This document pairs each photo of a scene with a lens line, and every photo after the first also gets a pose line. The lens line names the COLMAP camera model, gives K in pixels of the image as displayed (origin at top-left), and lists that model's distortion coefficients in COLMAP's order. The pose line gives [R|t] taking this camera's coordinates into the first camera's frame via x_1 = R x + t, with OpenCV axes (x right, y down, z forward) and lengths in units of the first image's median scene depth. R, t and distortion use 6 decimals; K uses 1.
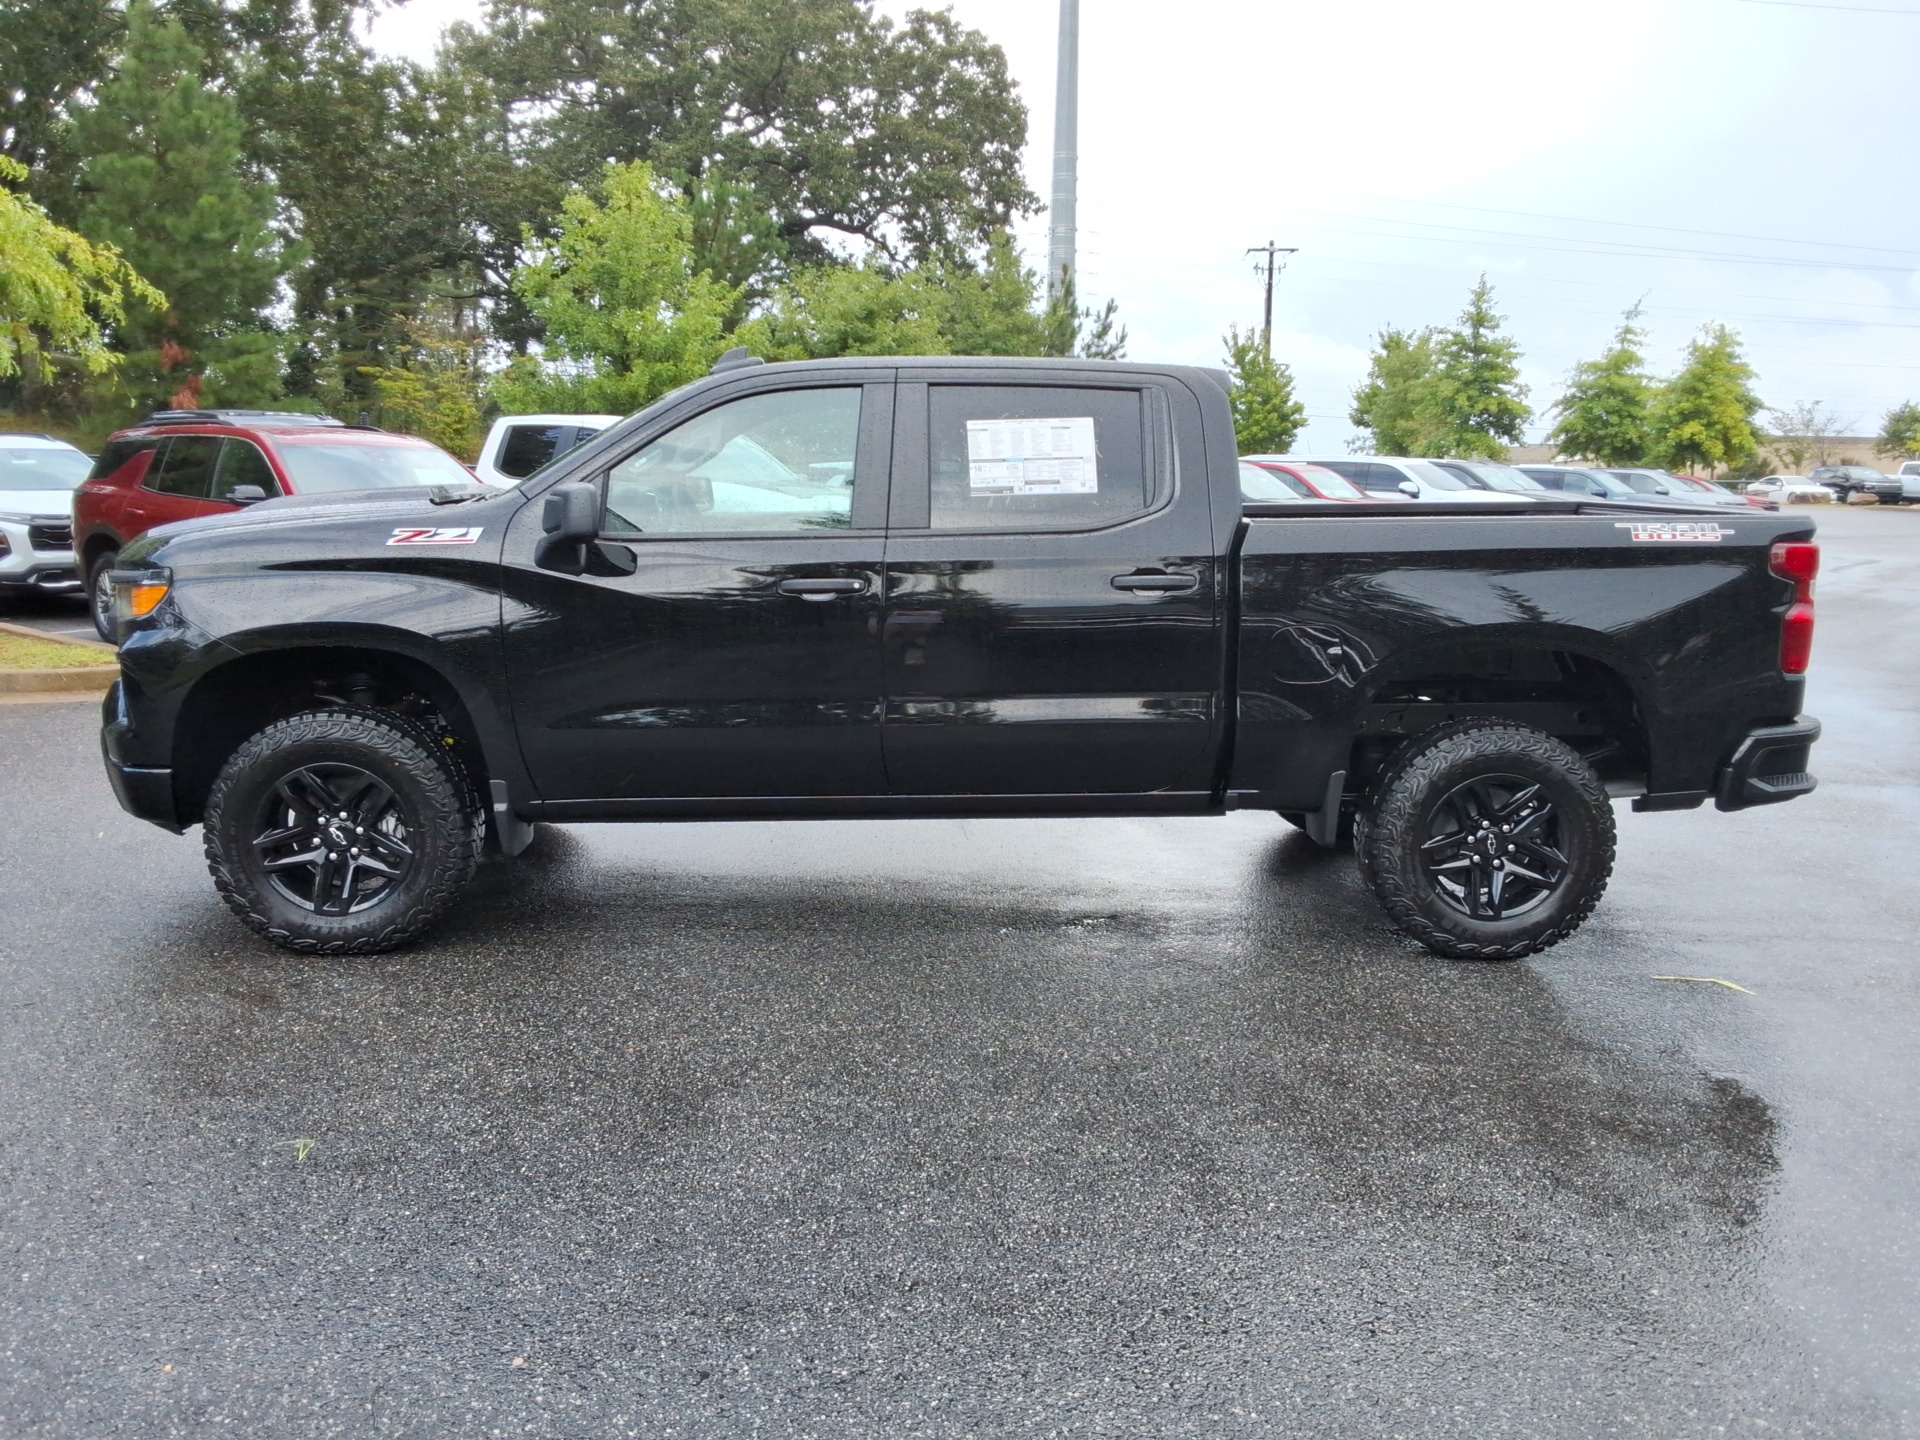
lens RADIAL K [[1538.8, 0, 960.7], [0, 1538.8, 717.5], [0, 0, 1]] dist [0.099853, -0.146539]
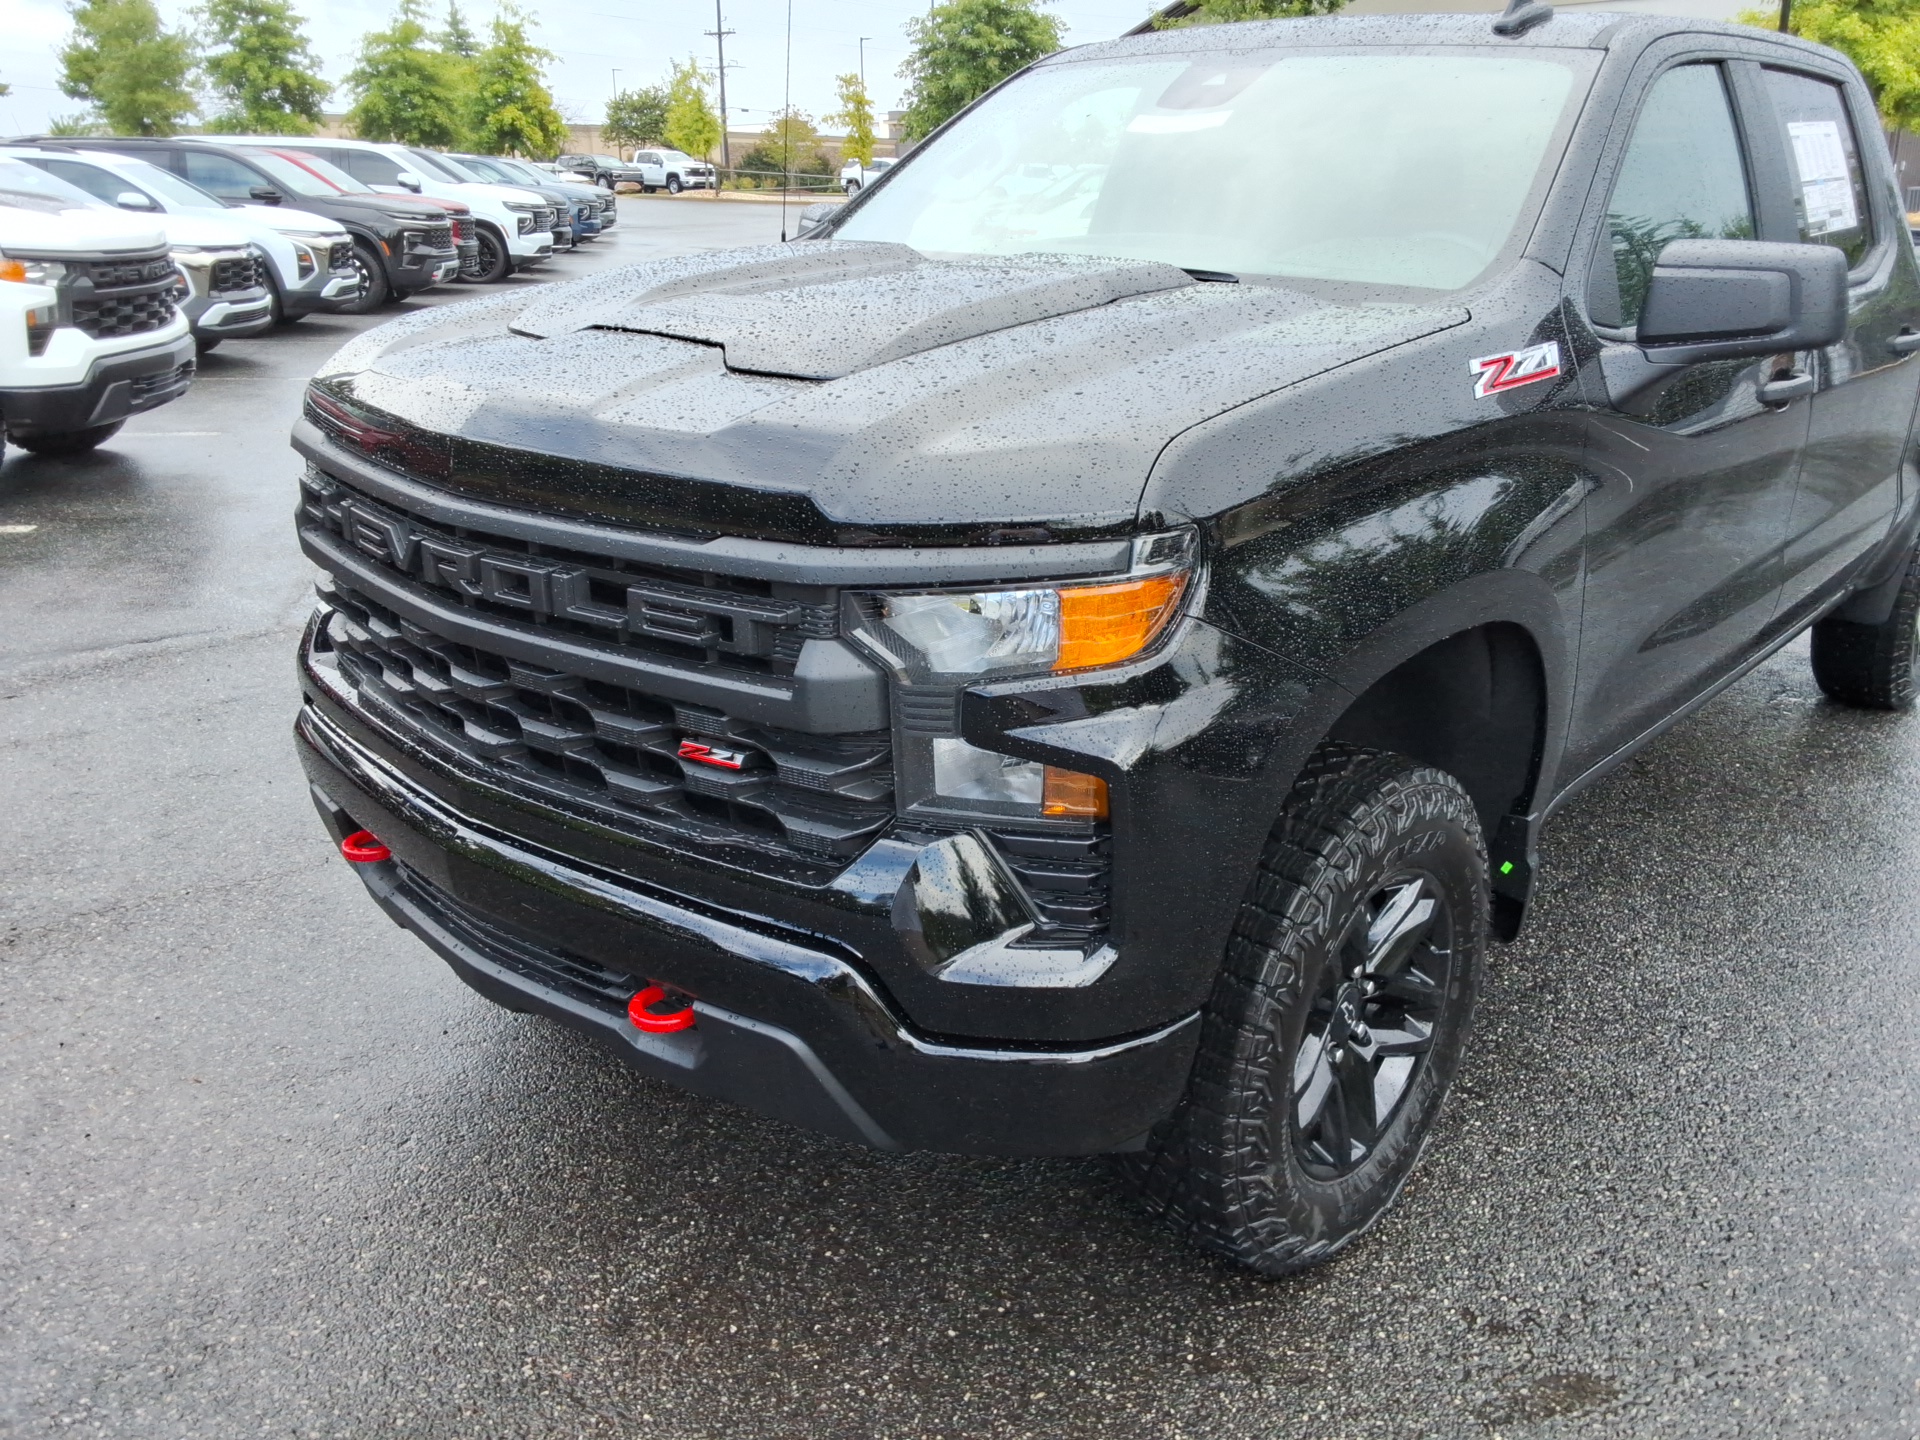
lens RADIAL K [[1538.8, 0, 952.6], [0, 1538.8, 714.7], [0, 0, 1]] dist [0.099853, -0.146539]
pose [[0.699388, -0.239095, 0.673566, -0.079506], [0.108997, 0.967045, 0.230095, -0.013731], [-0.706383, -0.087509, 0.702400, 0.074863]]
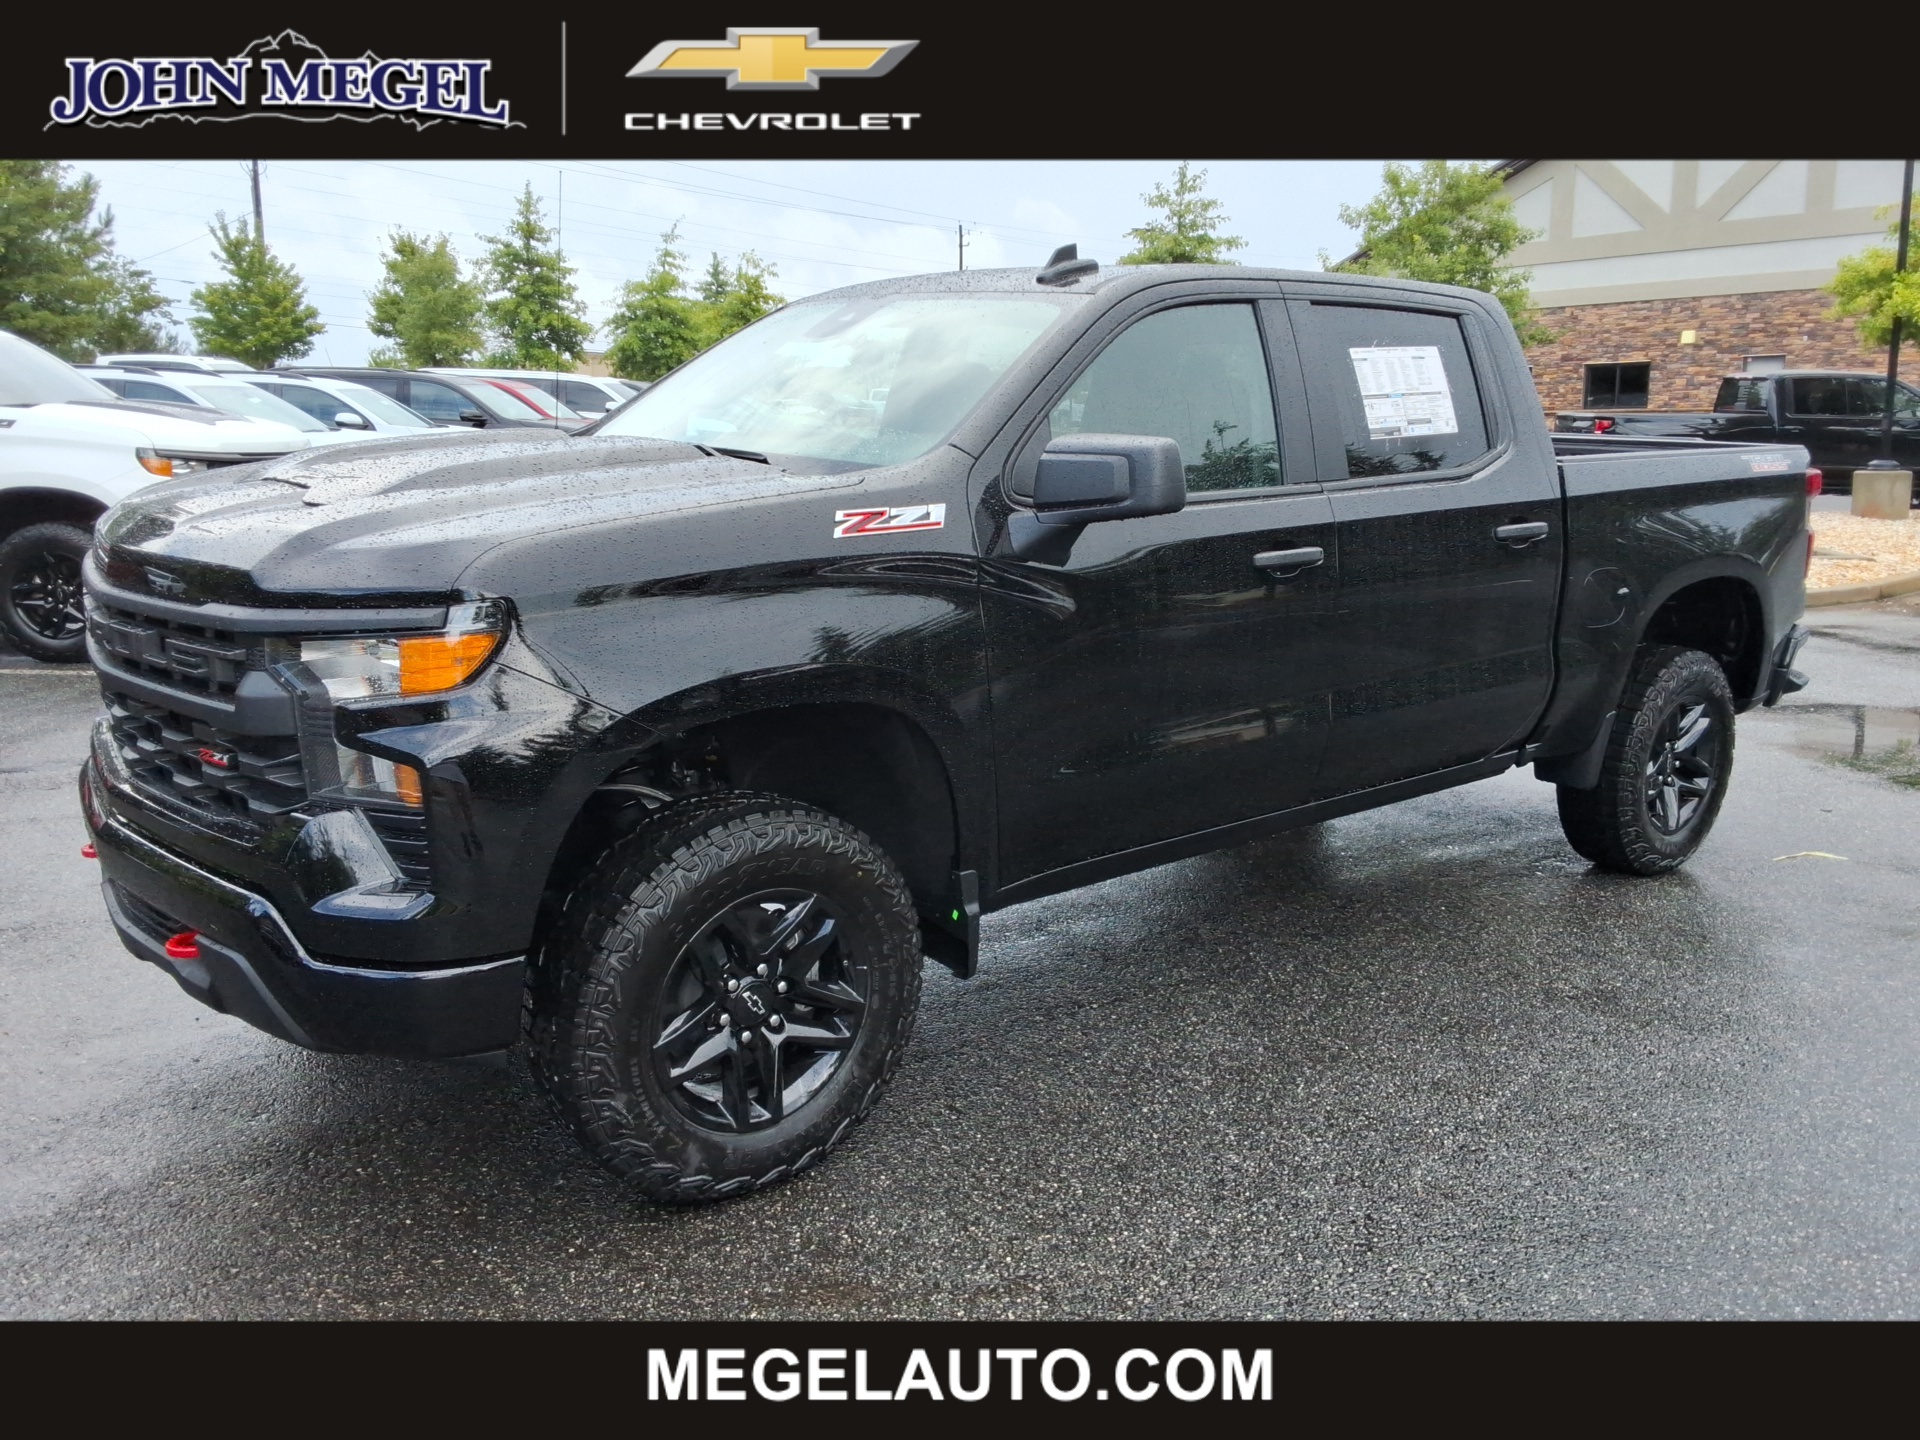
lens RADIAL K [[1538.8, 0, 962.9], [0, 1538.8, 728.7], [0, 0, 1]] dist [0.099853, -0.146539]
pose [[0.796029, -0.122905, 0.592649, -0.069905], [0.086976, 0.992232, 0.088948, -0.008314], [-0.598977, -0.019258, 0.800535, 0.045913]]
